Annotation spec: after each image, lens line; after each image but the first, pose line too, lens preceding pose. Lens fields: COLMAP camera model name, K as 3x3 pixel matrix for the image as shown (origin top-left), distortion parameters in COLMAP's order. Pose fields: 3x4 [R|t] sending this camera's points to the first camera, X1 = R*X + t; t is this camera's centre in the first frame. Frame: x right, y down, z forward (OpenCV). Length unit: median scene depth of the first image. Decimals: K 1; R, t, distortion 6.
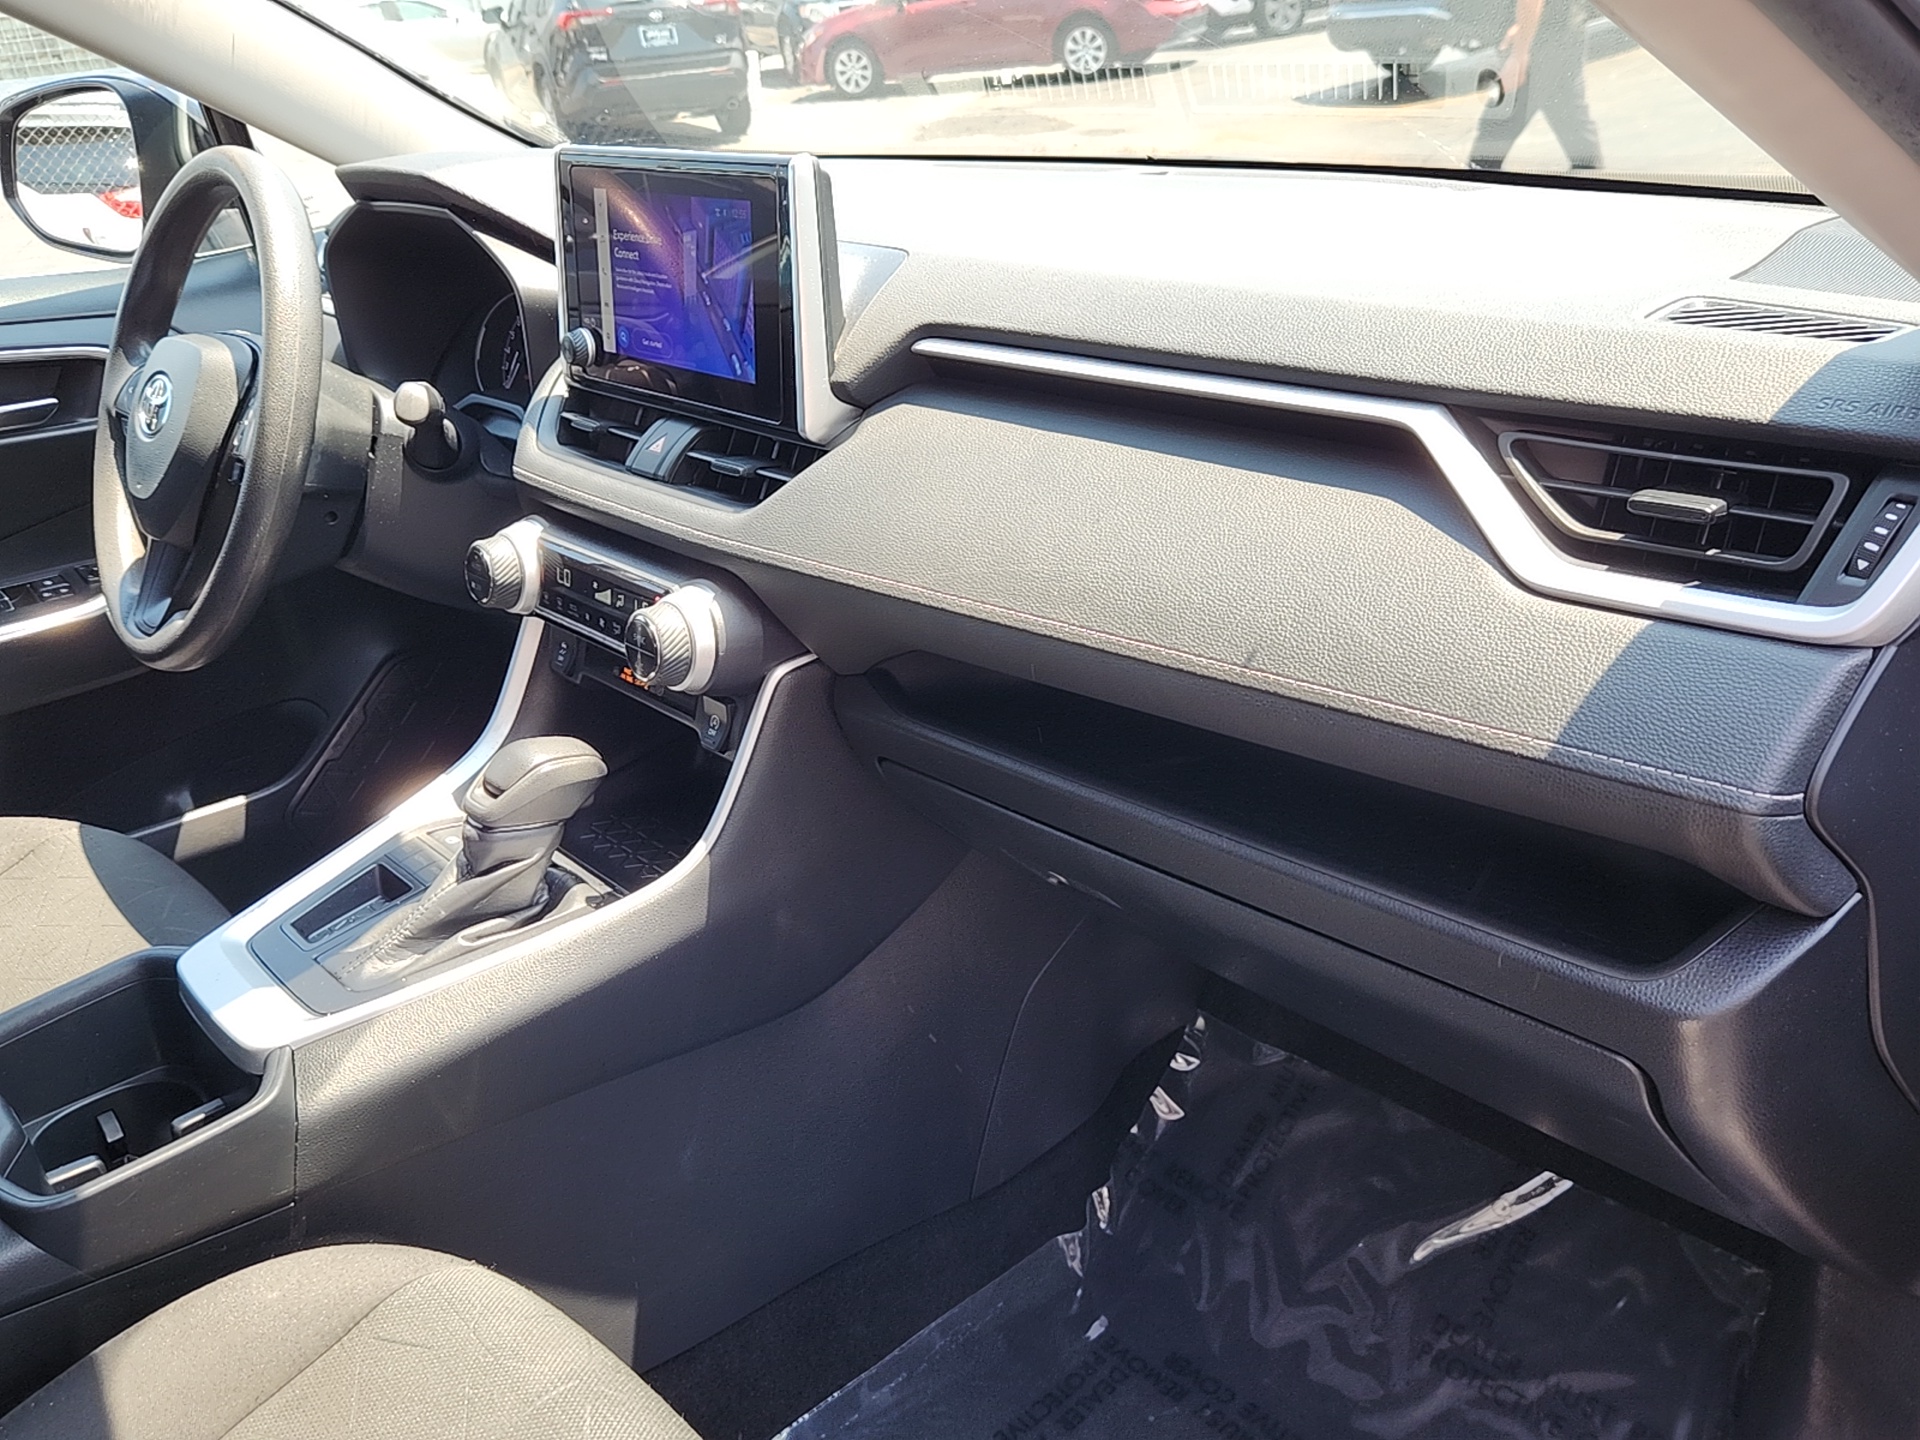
lens RADIAL K [[1606.2, 0, 962.0], [0, 1606.2, 726.7], [0, 0, 1]] dist [0.036378, -0.049209]
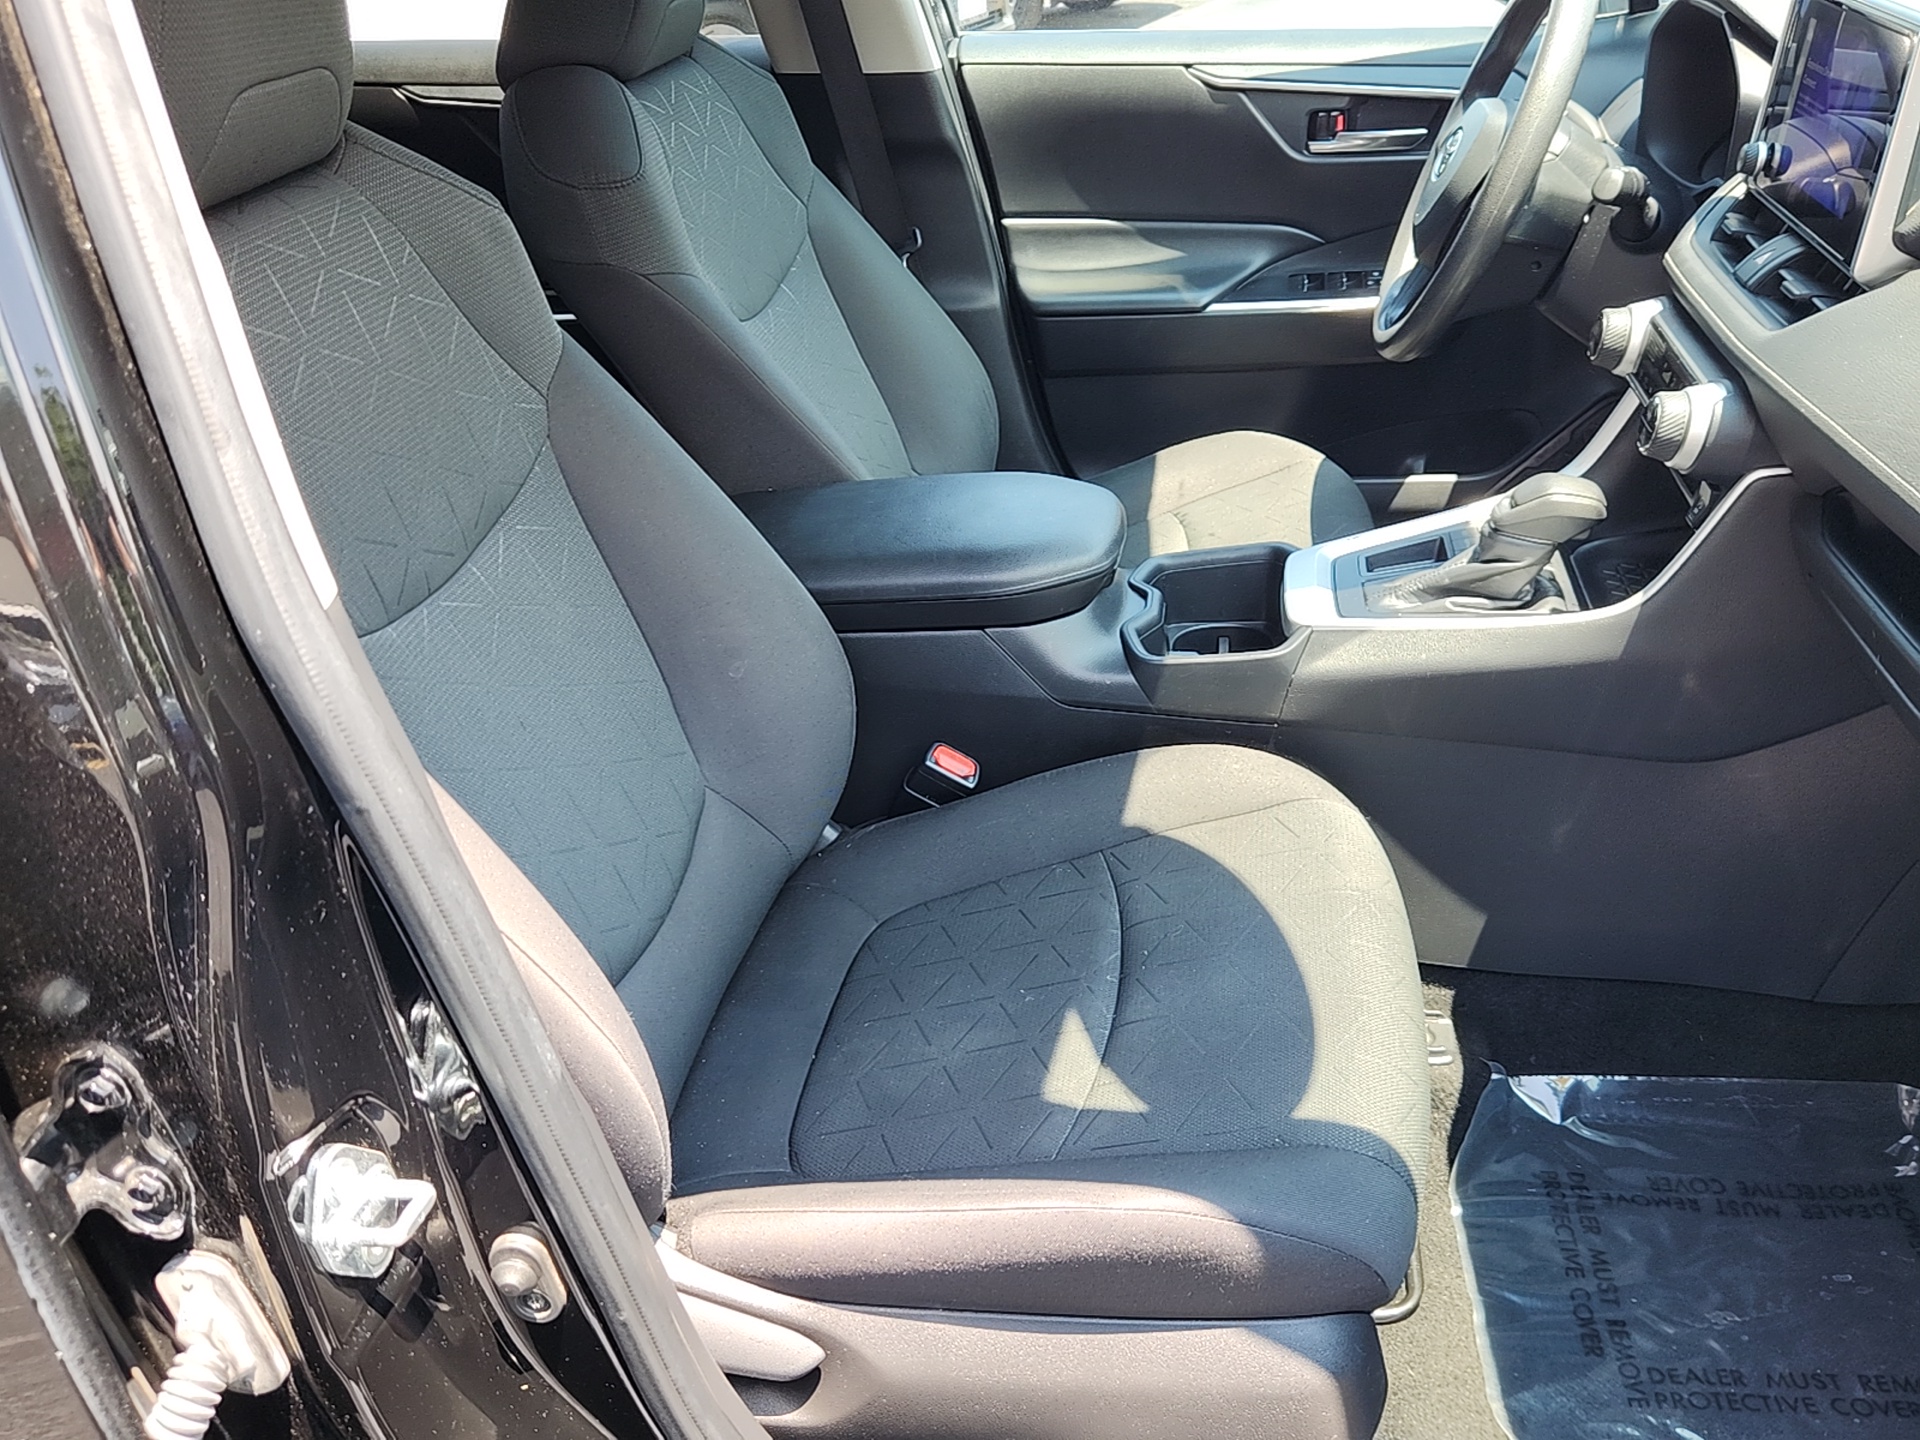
lens RADIAL K [[1547.5, 0, 957.4], [0, 1547.5, 721.3], [0, 0, 1]] dist [0.093981, -0.109701]
pose [[0.633745, 0.389298, -0.668442, 0.338268], [-0.268047, 0.921112, 0.282318, -0.034747], [0.725616, 0.000257, 0.688100, -0.198130]]
